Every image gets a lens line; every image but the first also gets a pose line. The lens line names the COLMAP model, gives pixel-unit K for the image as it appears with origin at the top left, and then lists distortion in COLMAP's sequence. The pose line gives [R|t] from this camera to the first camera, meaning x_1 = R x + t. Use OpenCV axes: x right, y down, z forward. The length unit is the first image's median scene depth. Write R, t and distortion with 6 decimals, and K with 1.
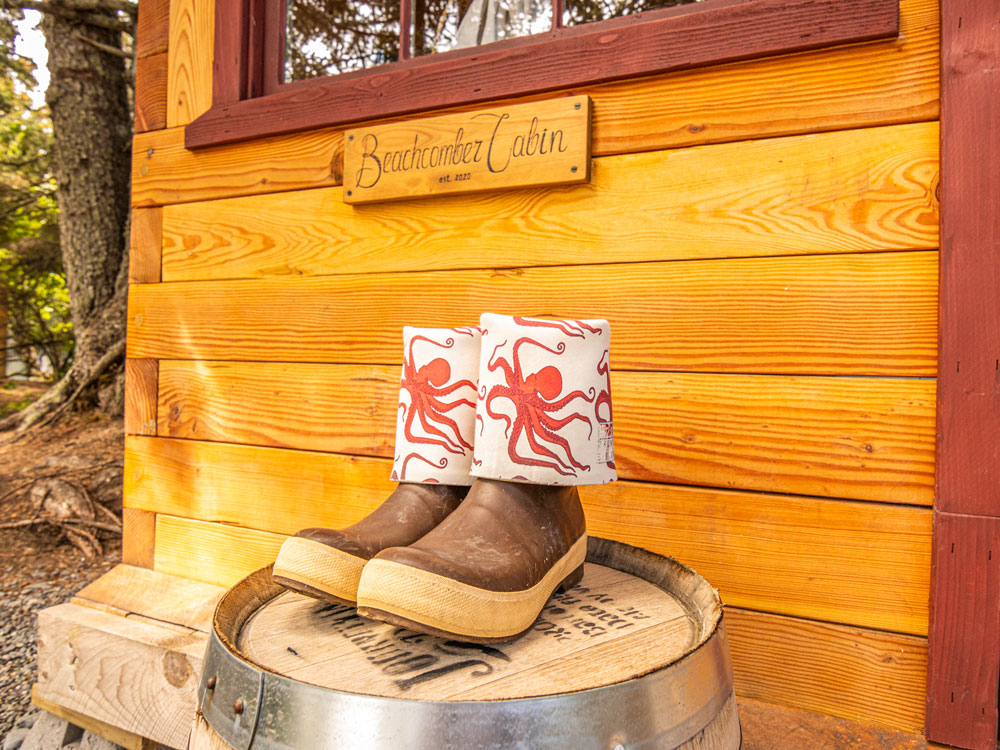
lens RADIAL K [[724.8, 0, 500.9], [0, 724.8, 361.6], [0, 0, 1]] dist [-0.005773, 0.000265]
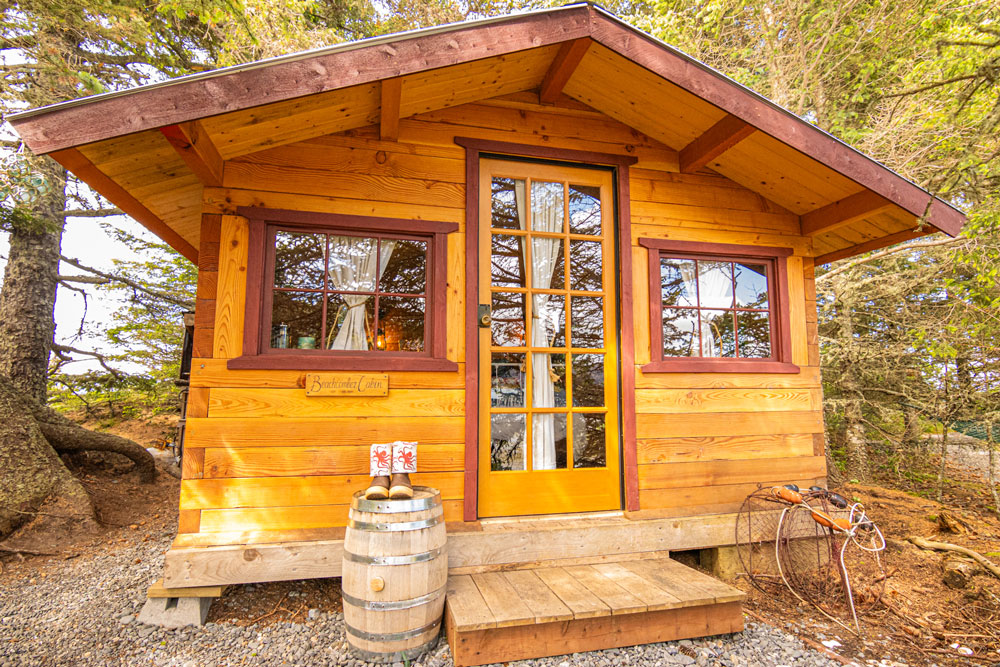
lens RADIAL K [[541.6, 0, 514.6], [0, 541.6, 333.9], [0, 0, 1]] dist [-0.016827, -0.000449]
pose [[0.779561, 0.048794, 0.624422, -0.984264], [0.015248, 0.995187, -0.096802, -0.241753], [-0.626140, 0.084984, 0.775065, -1.422684]]
